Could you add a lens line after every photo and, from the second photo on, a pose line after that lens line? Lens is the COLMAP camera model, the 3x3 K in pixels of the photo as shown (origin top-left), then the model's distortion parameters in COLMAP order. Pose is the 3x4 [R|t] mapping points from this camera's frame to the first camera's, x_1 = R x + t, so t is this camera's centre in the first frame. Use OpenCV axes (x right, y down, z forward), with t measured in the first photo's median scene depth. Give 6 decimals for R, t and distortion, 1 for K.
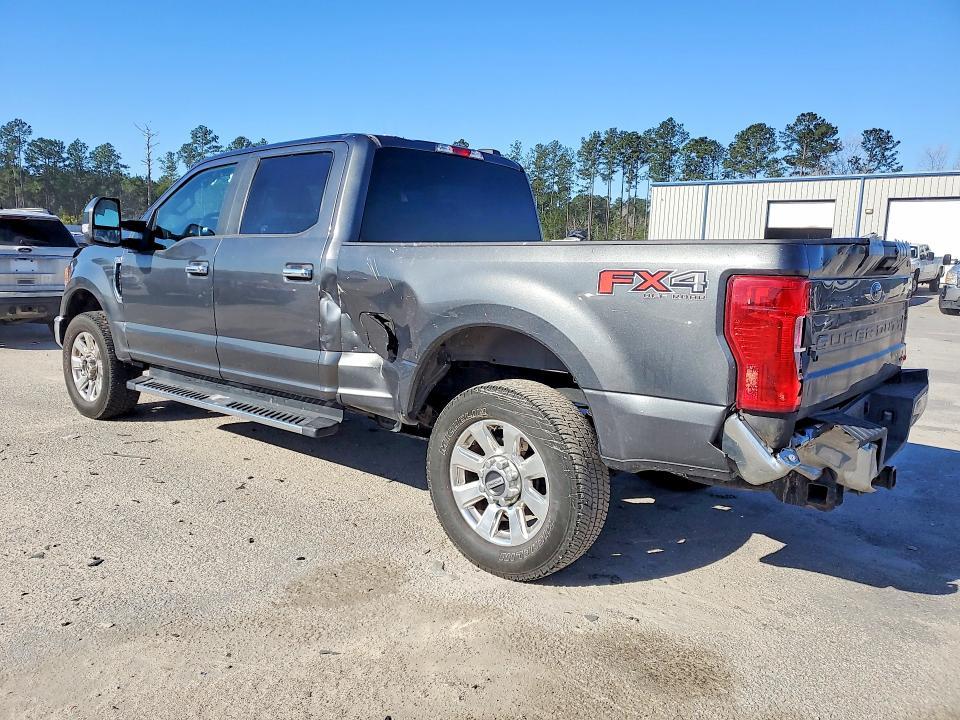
lens RADIAL K [[744.9, 0, 480.0], [0, 744.9, 360.0], [0, 0, 1]] dist [0.007611, 0.004211]
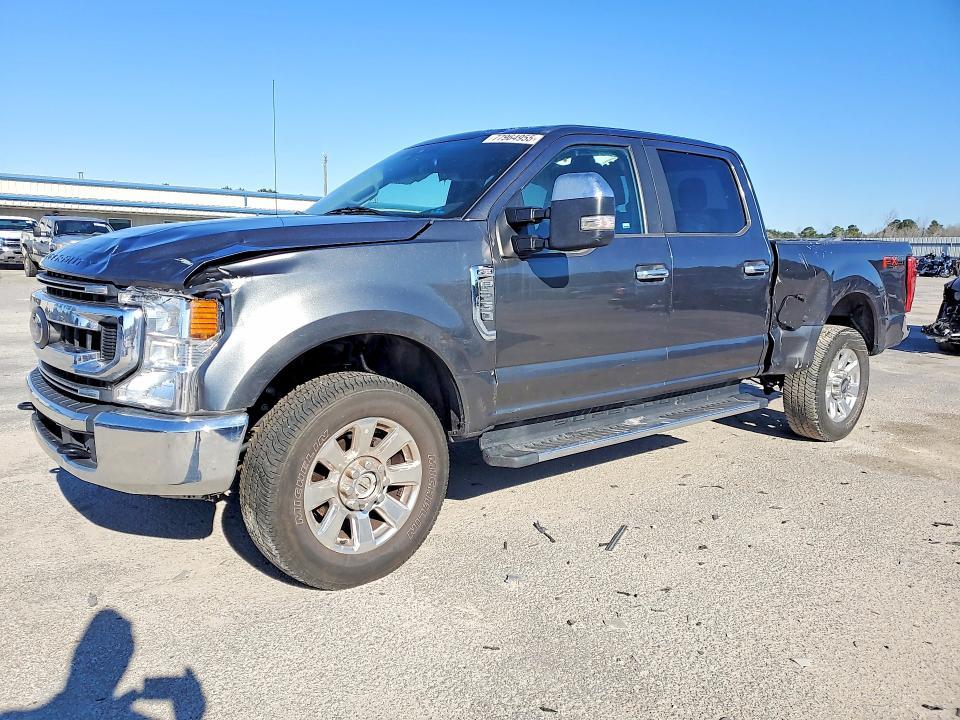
lens RADIAL K [[744.9, 0, 480.0], [0, 744.9, 360.0], [0, 0, 1]] dist [0.007611, 0.004211]
pose [[0.182296, -0.175230, 0.967503, -1.180731], [0.113786, 0.981140, 0.156261, -0.170550], [-0.976638, 0.081602, 0.198797, 0.980131]]
